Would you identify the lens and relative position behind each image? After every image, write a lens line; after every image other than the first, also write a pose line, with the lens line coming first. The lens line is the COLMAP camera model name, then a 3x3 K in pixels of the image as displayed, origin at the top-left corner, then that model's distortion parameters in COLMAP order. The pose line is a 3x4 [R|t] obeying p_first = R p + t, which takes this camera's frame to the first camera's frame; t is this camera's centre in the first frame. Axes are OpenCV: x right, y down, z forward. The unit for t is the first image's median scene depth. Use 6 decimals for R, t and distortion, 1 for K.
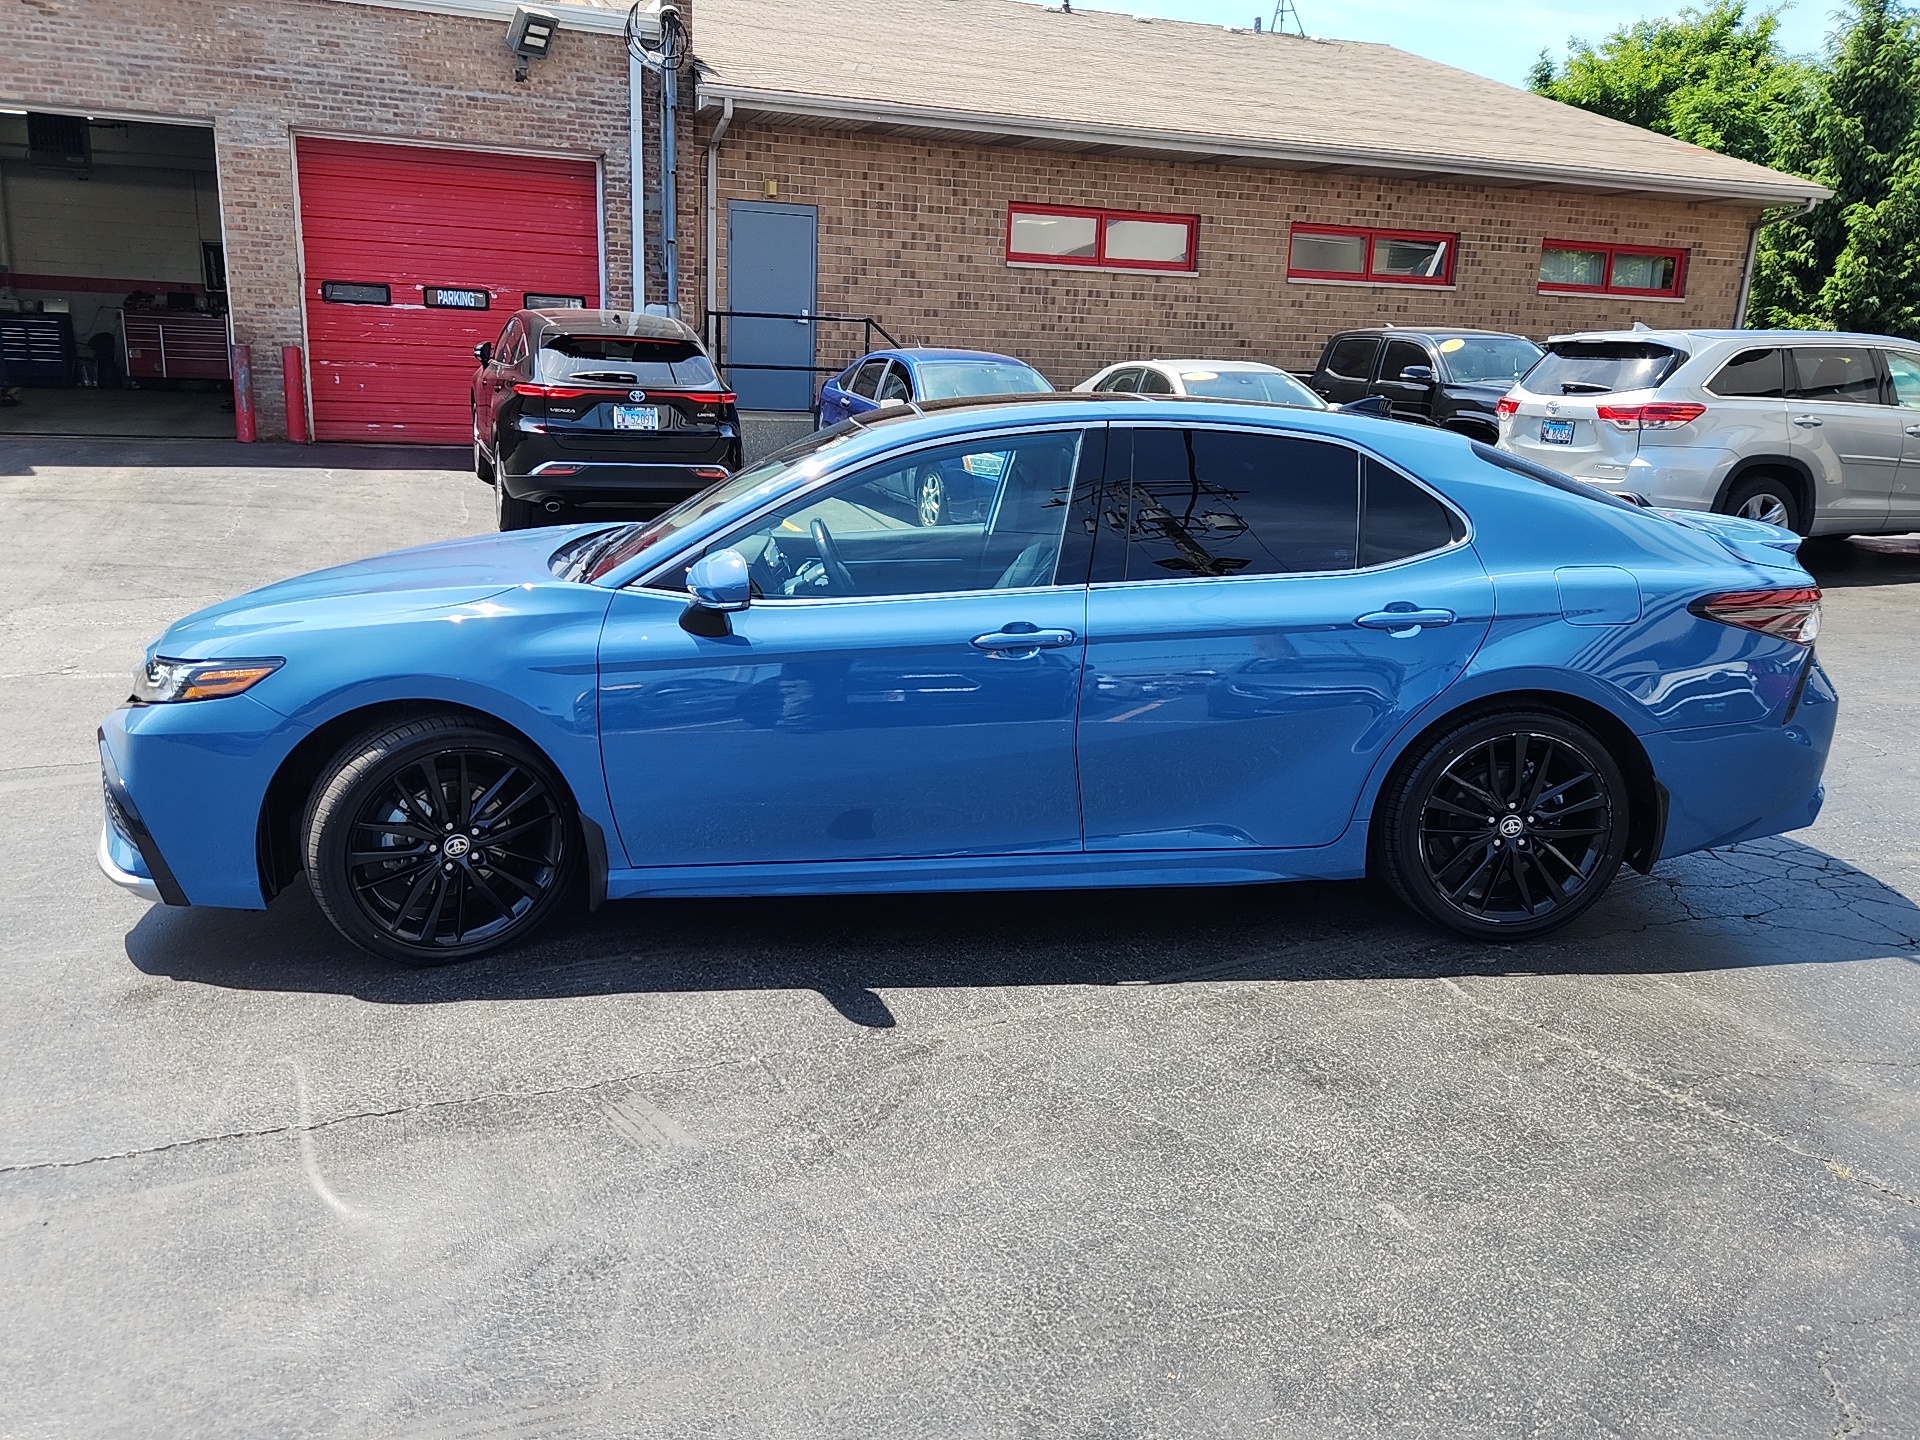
lens RADIAL K [[1525.8, 0, 960.0], [0, 1525.8, 720.0], [0, 0, 1]] dist [0.052991, -0.037155]
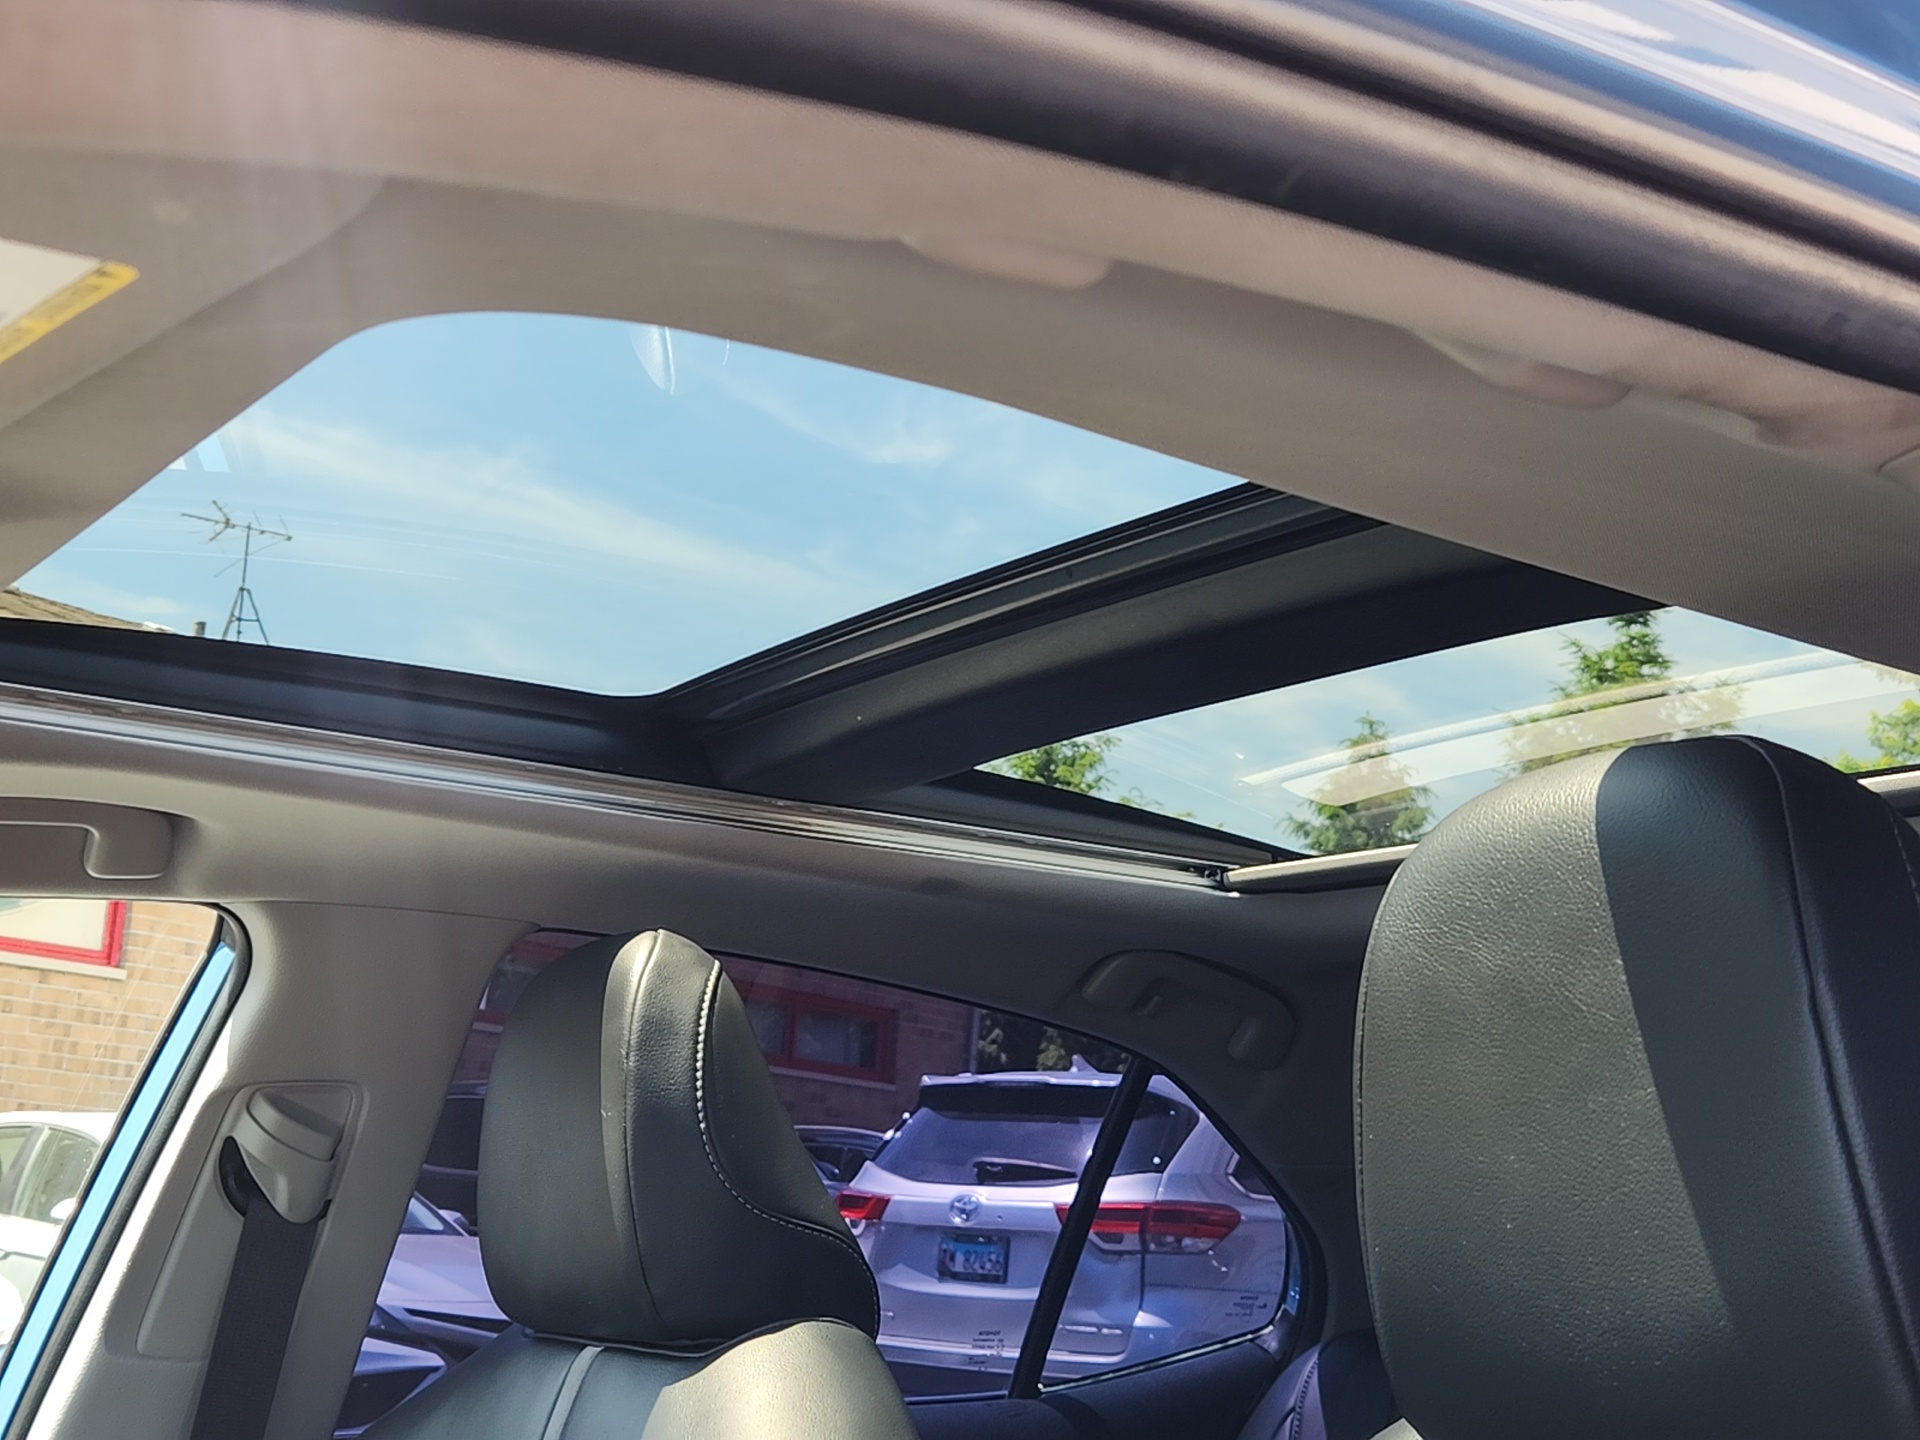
lens RADIAL K [[2317.0, 0, 960.0], [0, 2317.0, 720.0], [0, 0, 1]] dist [0.068160, -0.090255]
pose [[0.857211, 0.135843, 0.496725, -0.013116], [0.087068, 0.912460, -0.399794, -0.043552], [-0.507551, 0.385957, 0.770343, 0.340603]]
